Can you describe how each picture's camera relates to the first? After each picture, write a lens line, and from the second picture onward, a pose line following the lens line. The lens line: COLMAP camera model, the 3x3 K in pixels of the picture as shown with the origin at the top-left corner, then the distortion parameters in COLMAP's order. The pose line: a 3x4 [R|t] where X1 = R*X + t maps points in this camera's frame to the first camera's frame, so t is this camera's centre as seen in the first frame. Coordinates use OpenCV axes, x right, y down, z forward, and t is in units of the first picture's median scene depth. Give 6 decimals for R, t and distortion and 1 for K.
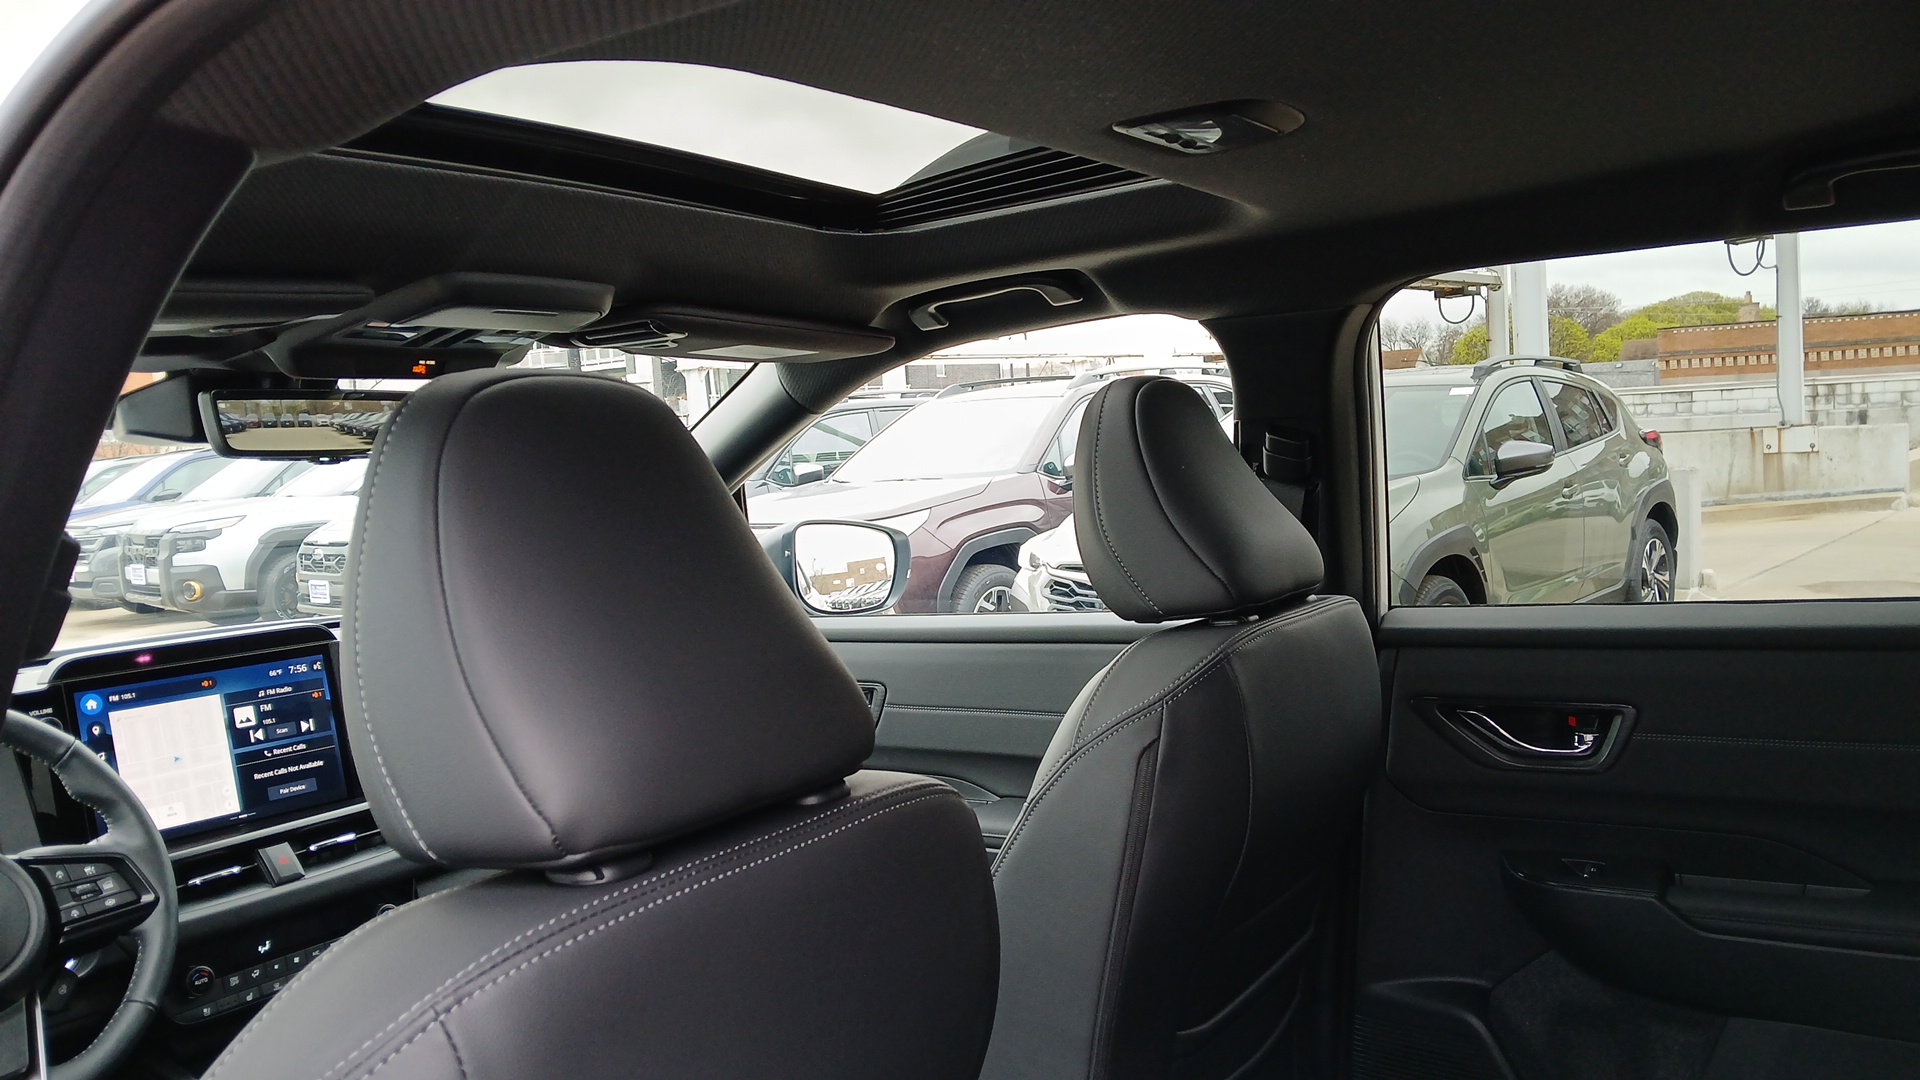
lens RADIAL K [[1476.1, 0, 957.1], [0, 1476.1, 574.7], [0, 0, 1]] dist [-0.012614, -0.005487]
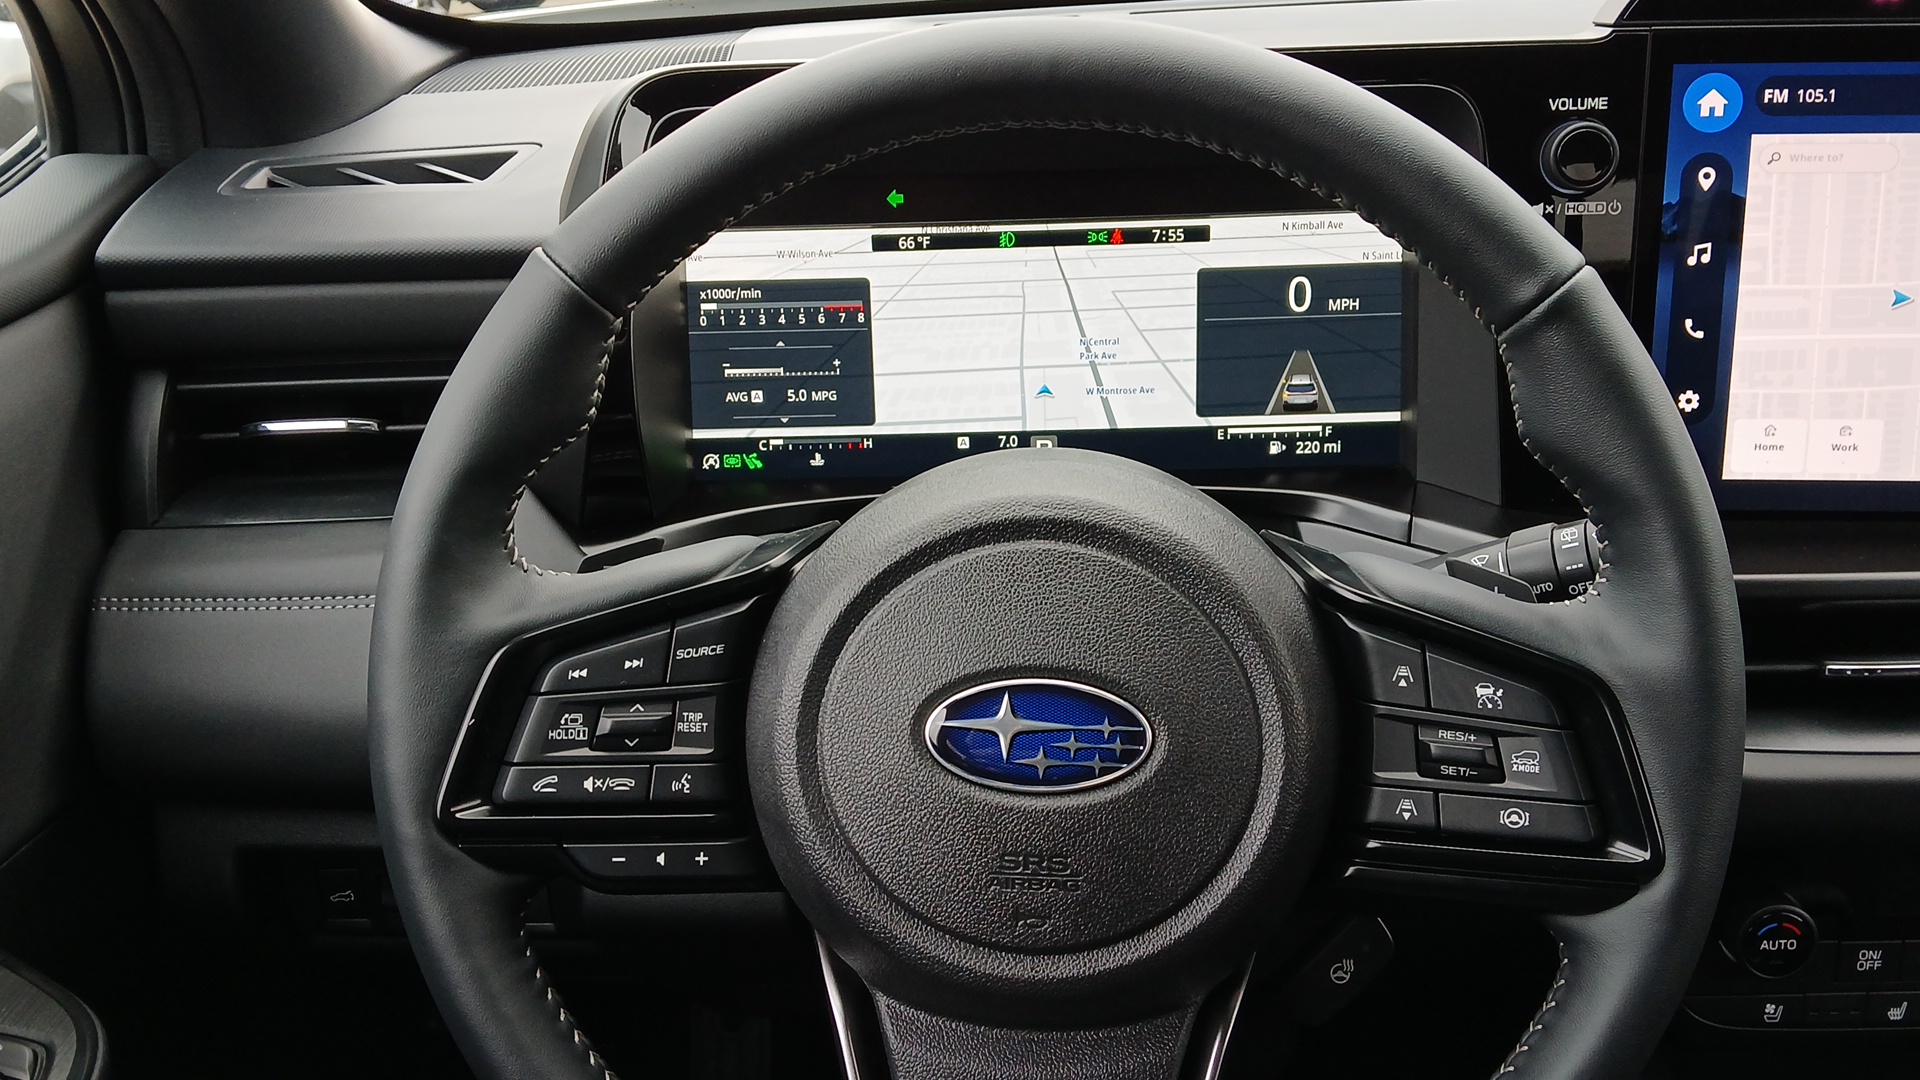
lens RADIAL K [[1720.6, 0, 953.7], [0, 1720.6, 559.3], [0, 0, 1]] dist [0.170900, -0.377405]
pose [[0.532070, 0.369005, -0.762061, -0.293580], [-0.071522, 0.916407, 0.393805, 0.031946], [0.843674, -0.155028, 0.513985, 0.555279]]
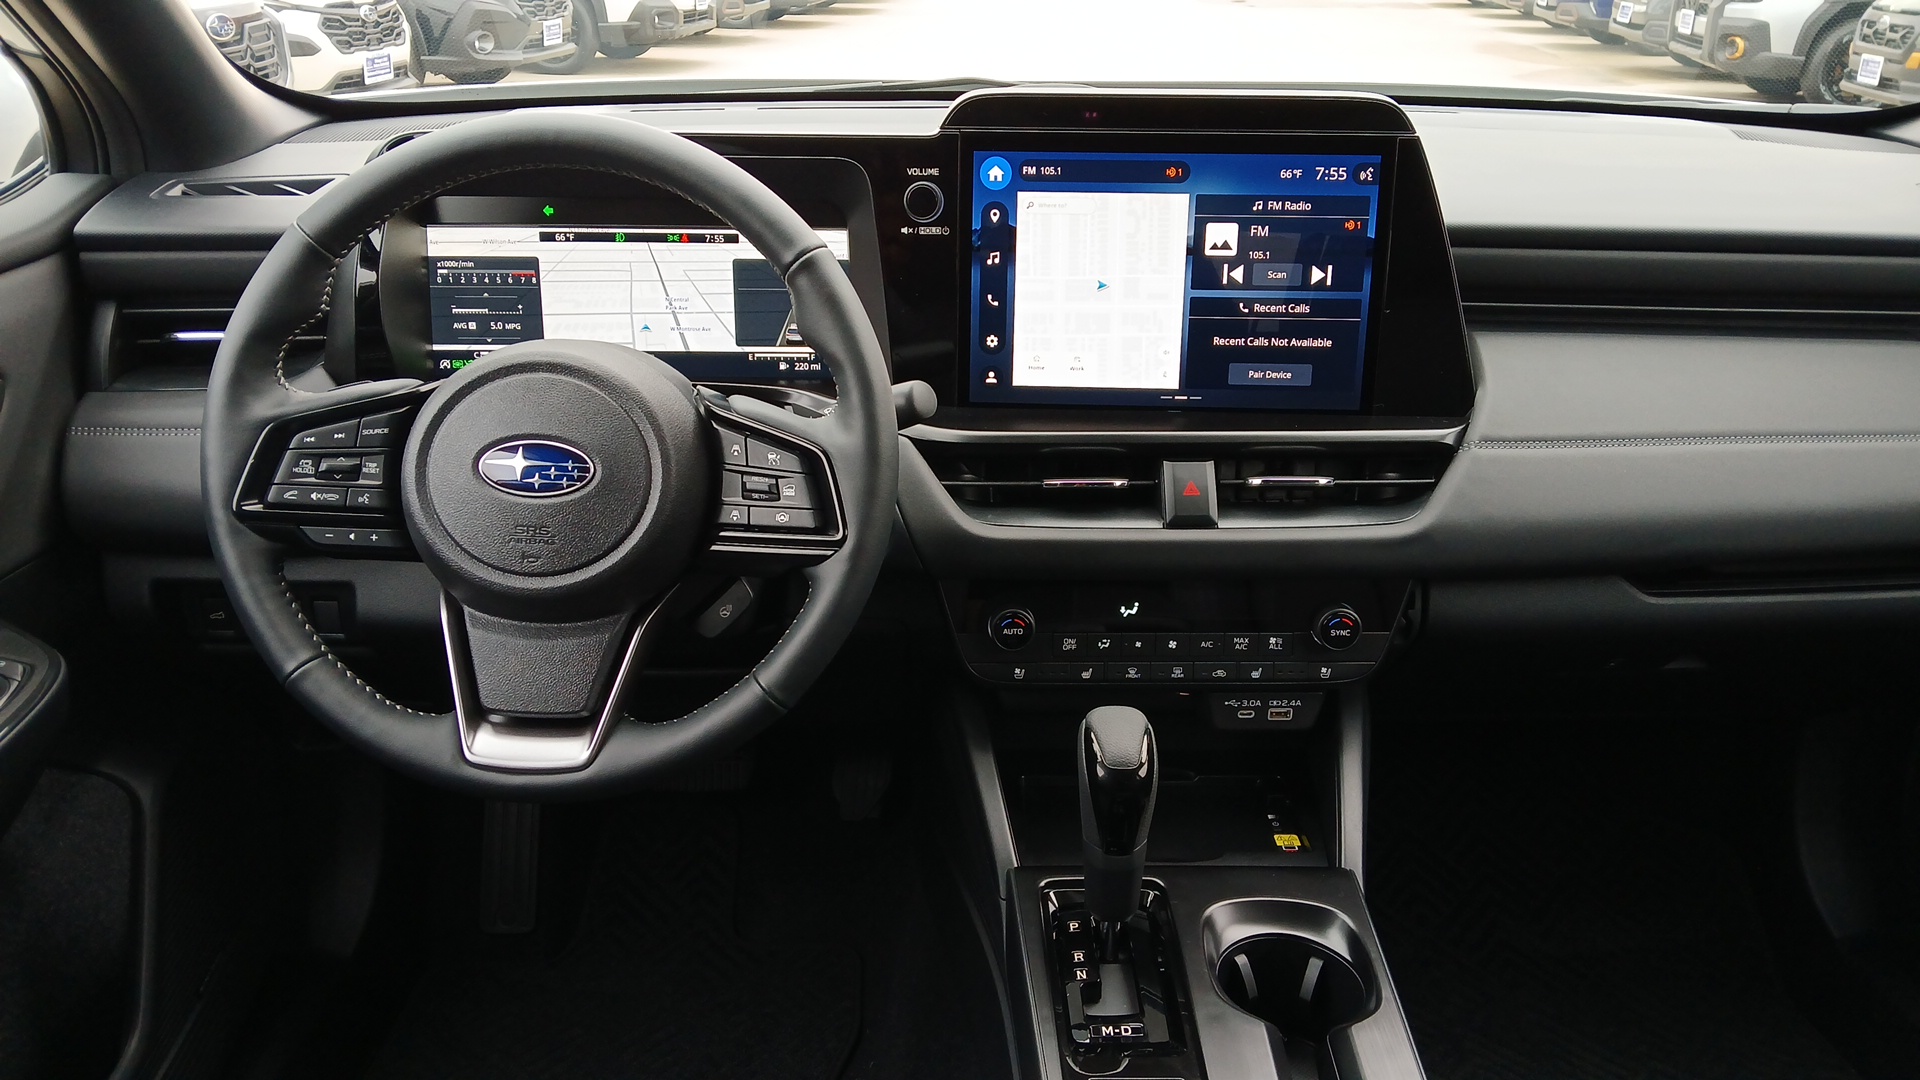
lens RADIAL K [[1470.4, 0, 965.0], [0, 1470.4, 575.6], [0, 0, 1]] dist [0.072569, -0.121119]
pose [[0.569059, 0.383364, -0.727464, -0.046347], [-0.110546, 0.912309, 0.394300, -0.005846], [0.814832, -0.143961, 0.561537, 0.544703]]
